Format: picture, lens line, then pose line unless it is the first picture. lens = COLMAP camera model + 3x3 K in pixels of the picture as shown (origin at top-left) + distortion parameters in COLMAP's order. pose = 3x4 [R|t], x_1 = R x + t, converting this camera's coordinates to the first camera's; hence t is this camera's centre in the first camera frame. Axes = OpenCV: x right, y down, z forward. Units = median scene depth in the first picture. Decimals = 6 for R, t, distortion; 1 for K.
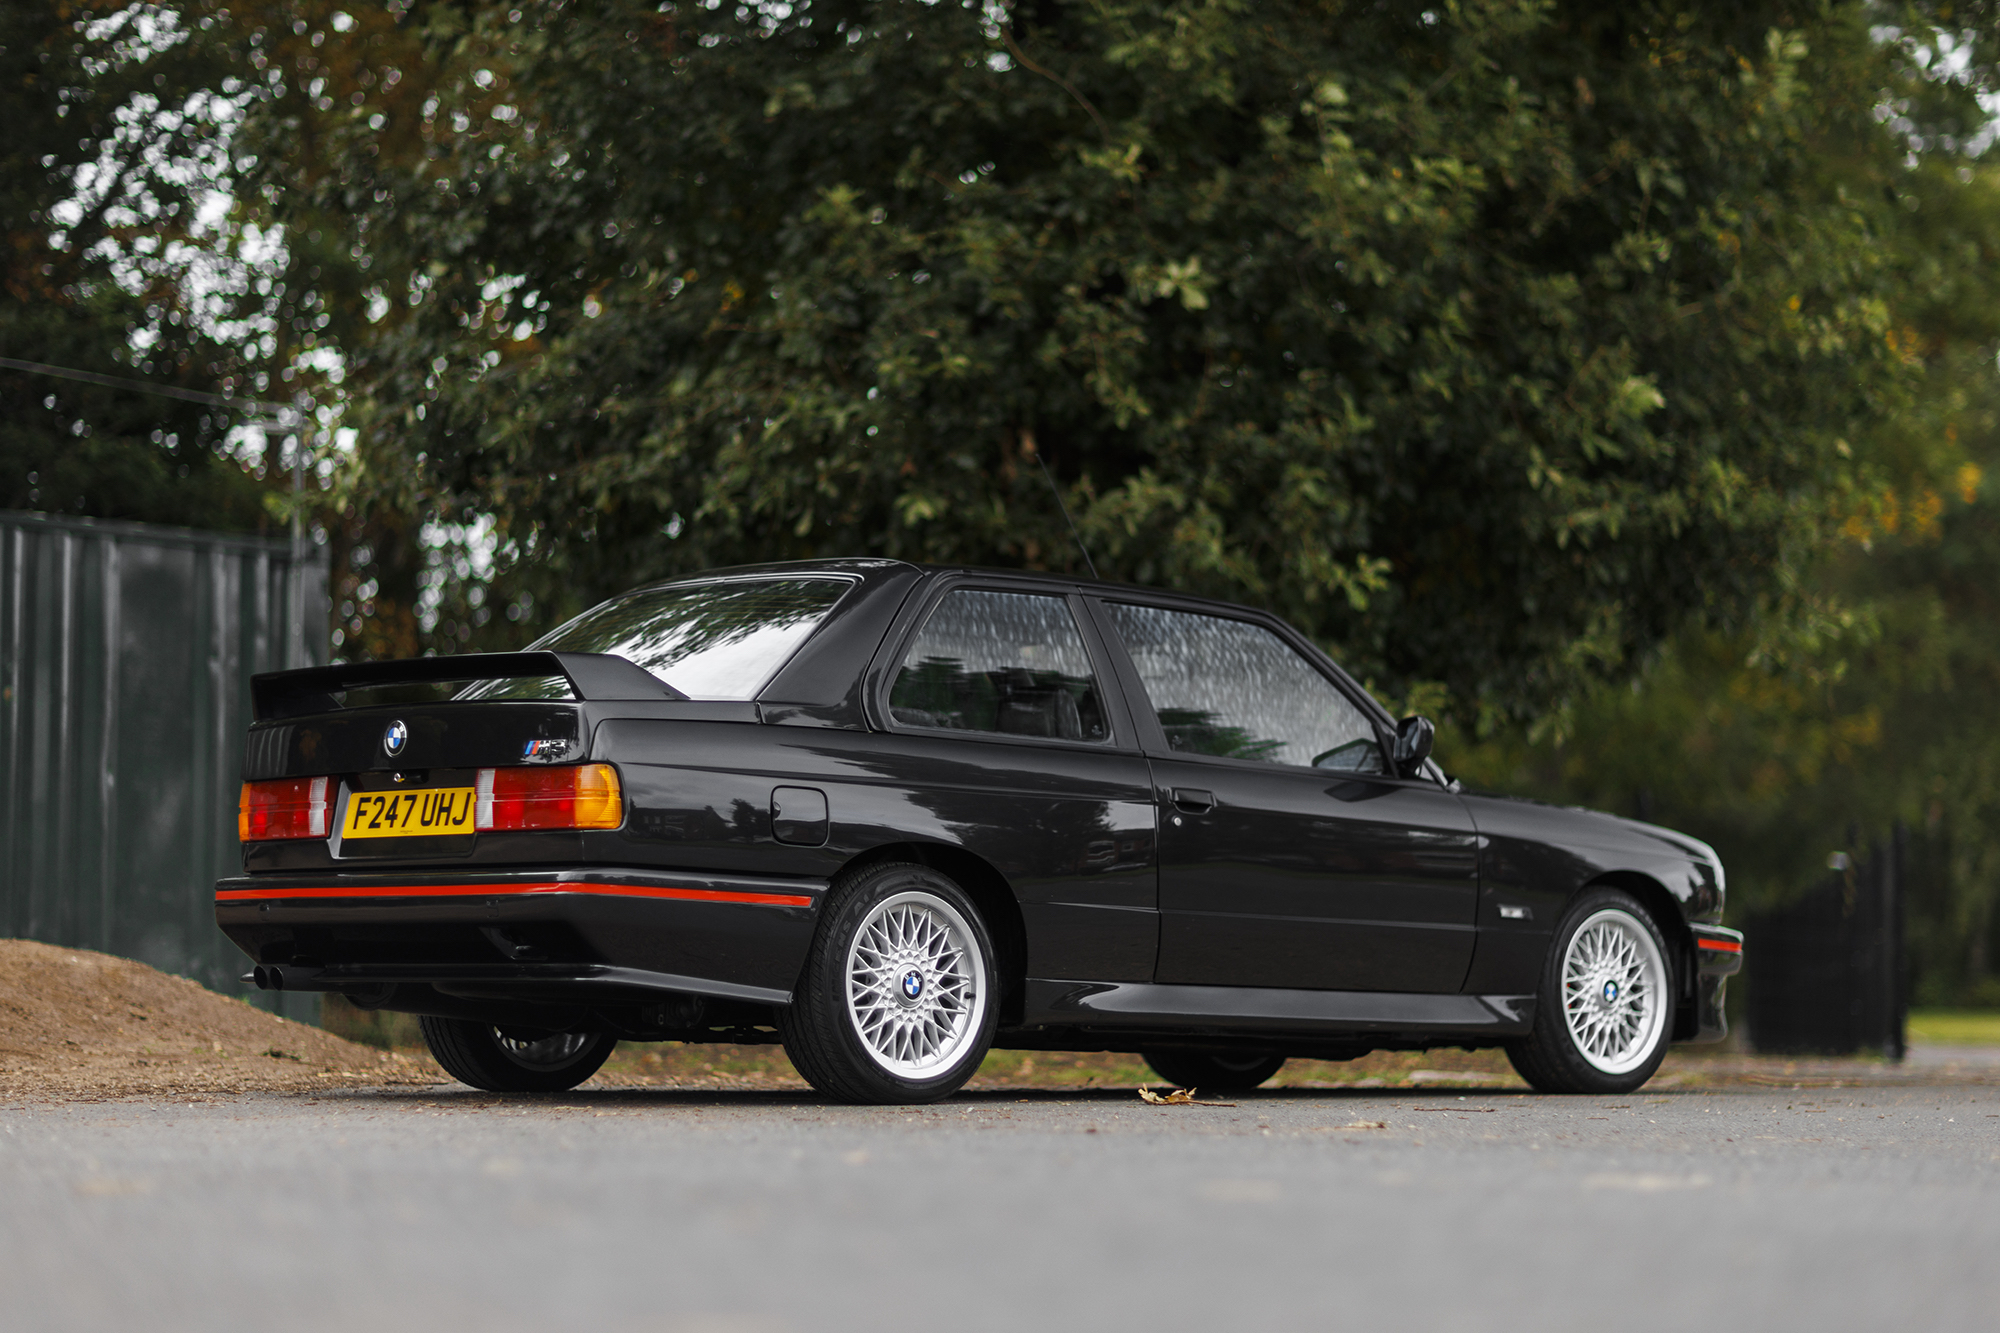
lens RADIAL K [[4798.1, 0, 1041.7], [0, 4798.1, 664.4], [0, 0, 1]] dist [-0.130657, 6.443188]
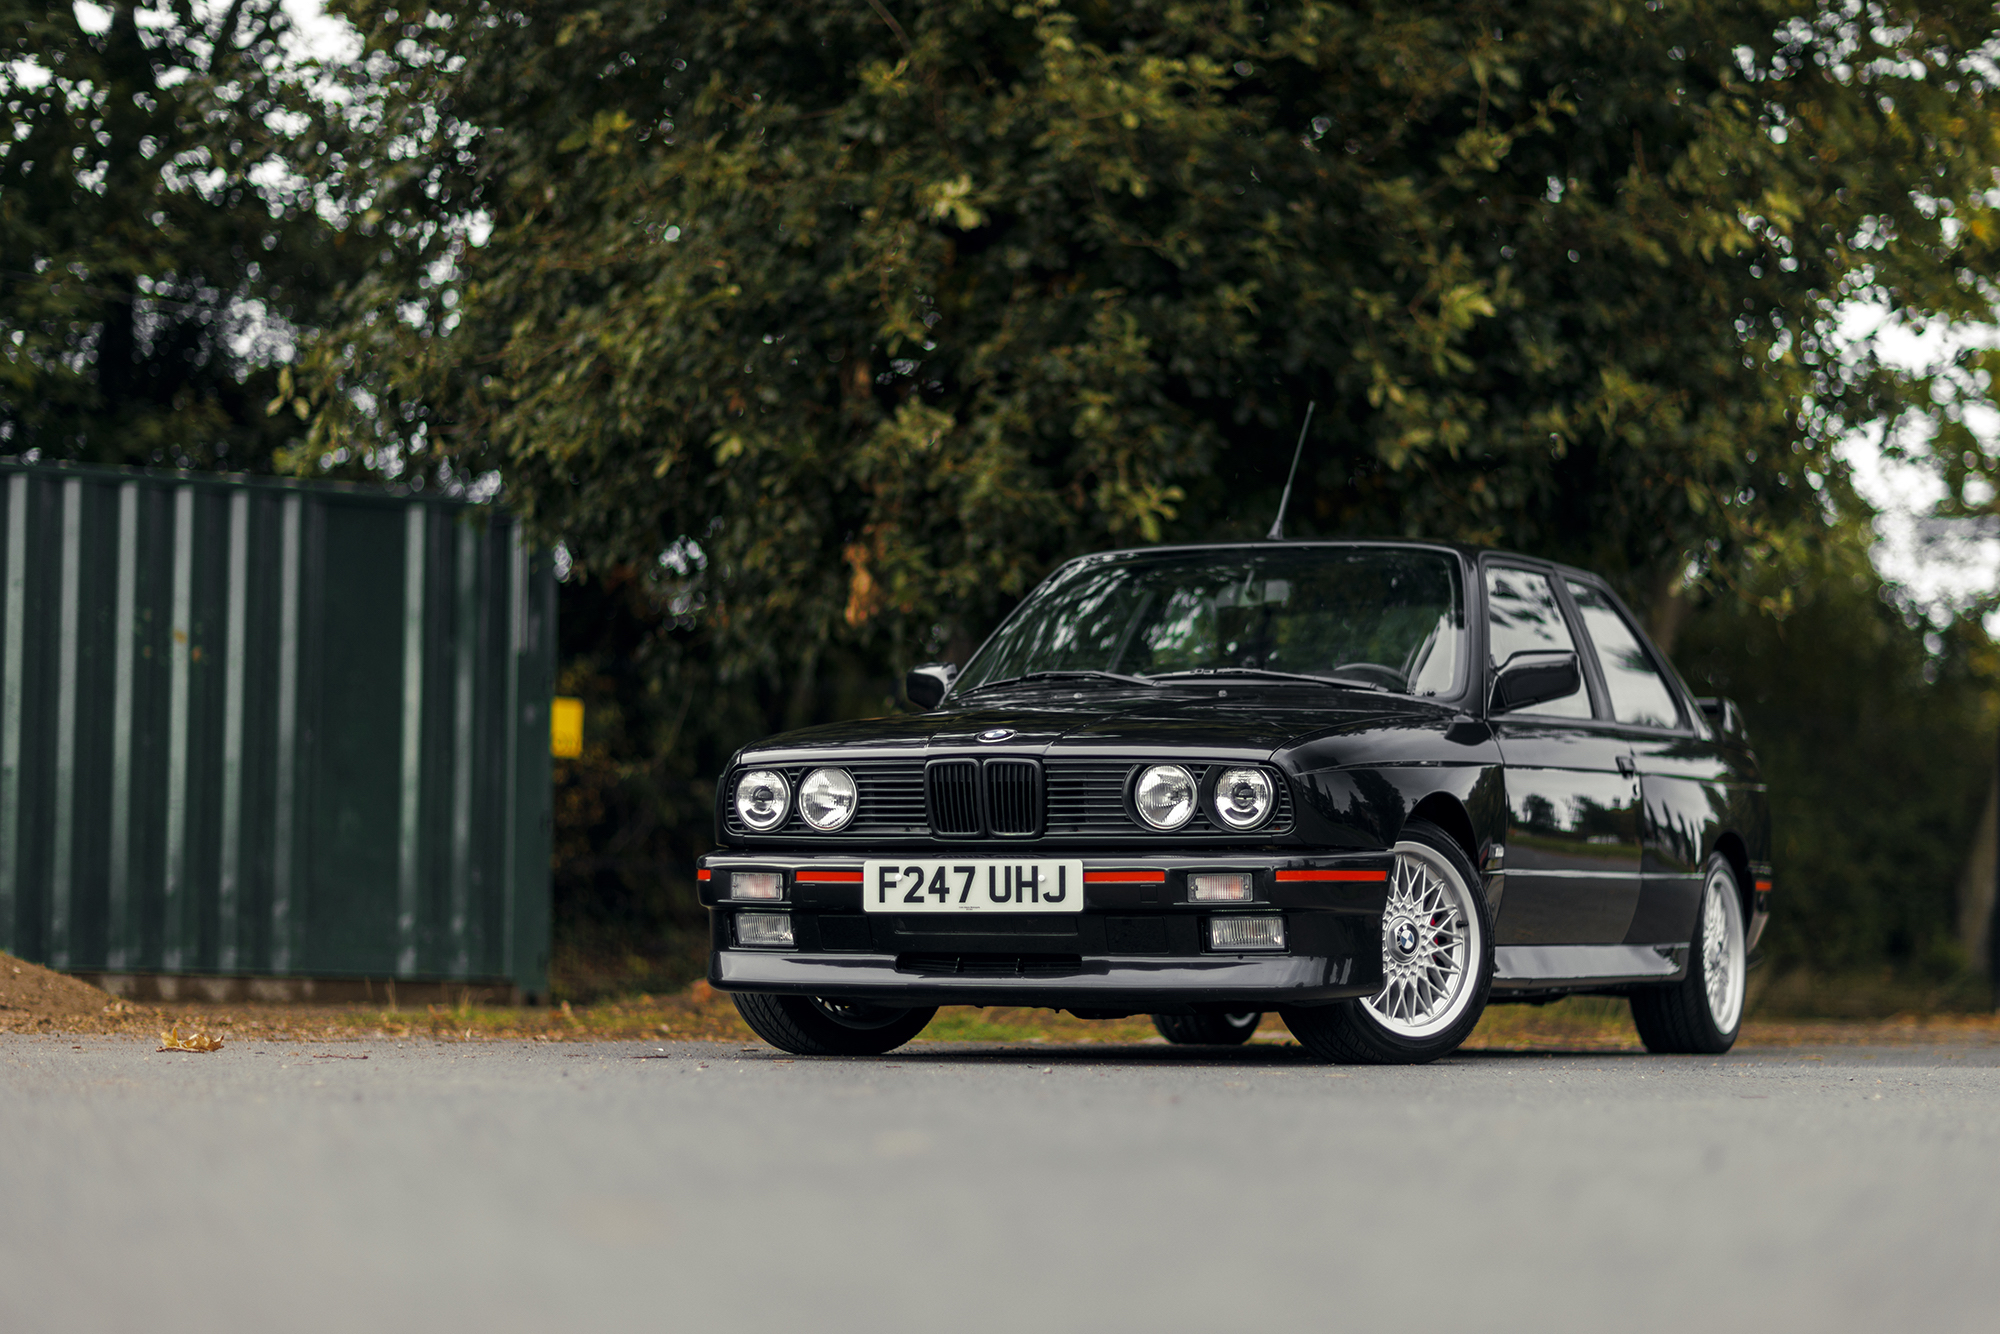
lens RADIAL K [[4798.1, 0, 1041.7], [0, 4798.1, 664.9], [0, 0, 1]] dist [-0.130657, 6.443188]
pose [[0.963241, -0.012443, -0.268350, 0.290496], [0.014668, 0.999873, 0.006287, 0.006522], [0.268237, -0.009992, 0.963301, 0.082376]]
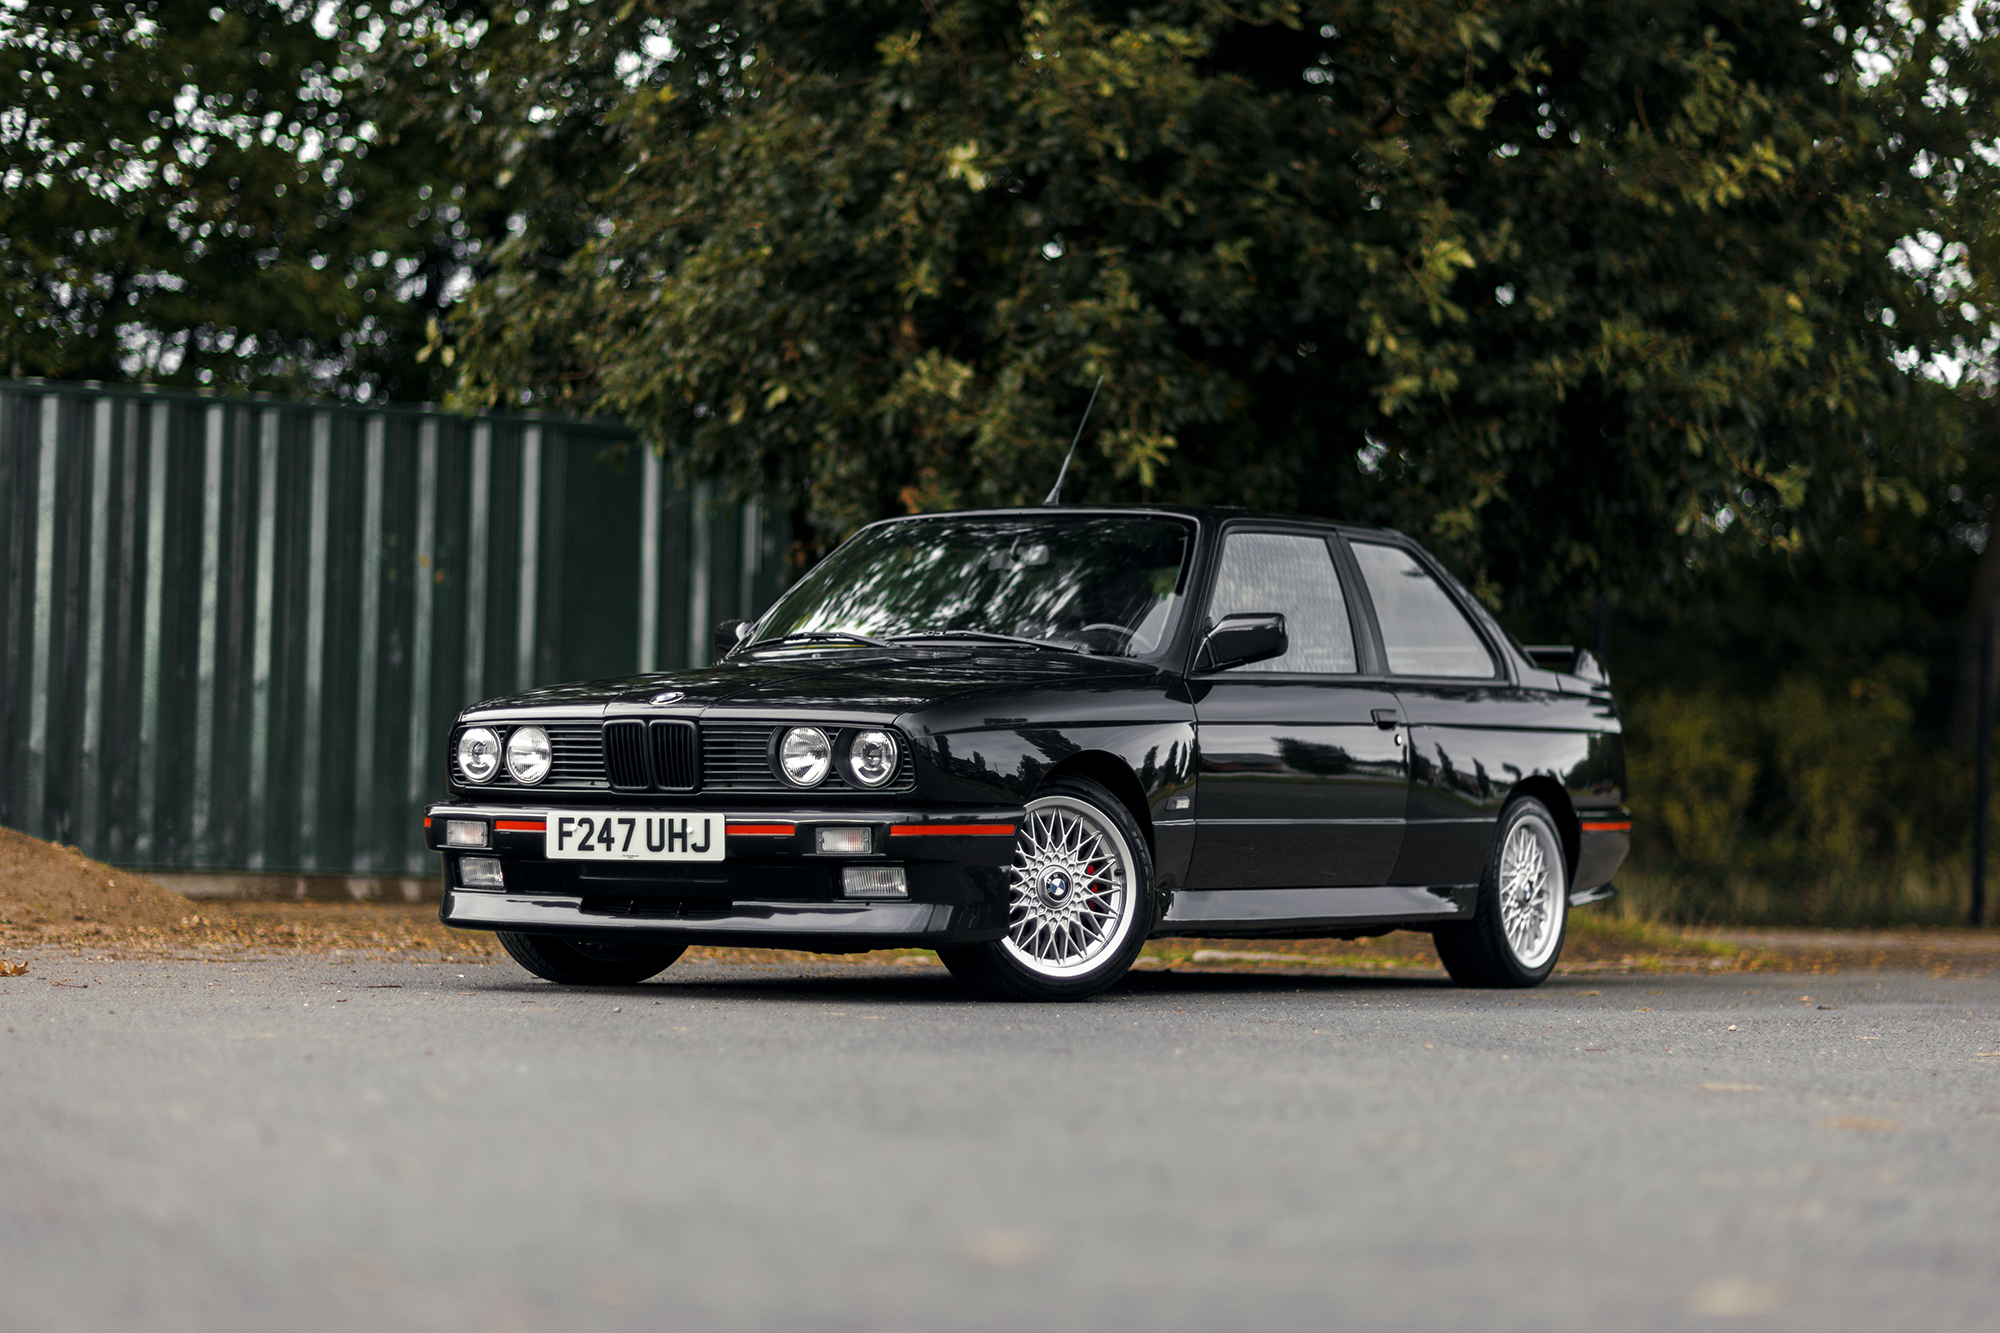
lens RADIAL K [[4798.1, 0, 1041.7], [0, 4798.1, 664.4], [0, 0, 1]] dist [-0.130657, 6.443188]
pose [[0.913761, -0.002846, -0.406243, 0.438072], [0.016326, 0.999425, 0.029720, -0.004338], [0.405925, -0.033789, 0.913282, 0.079365]]
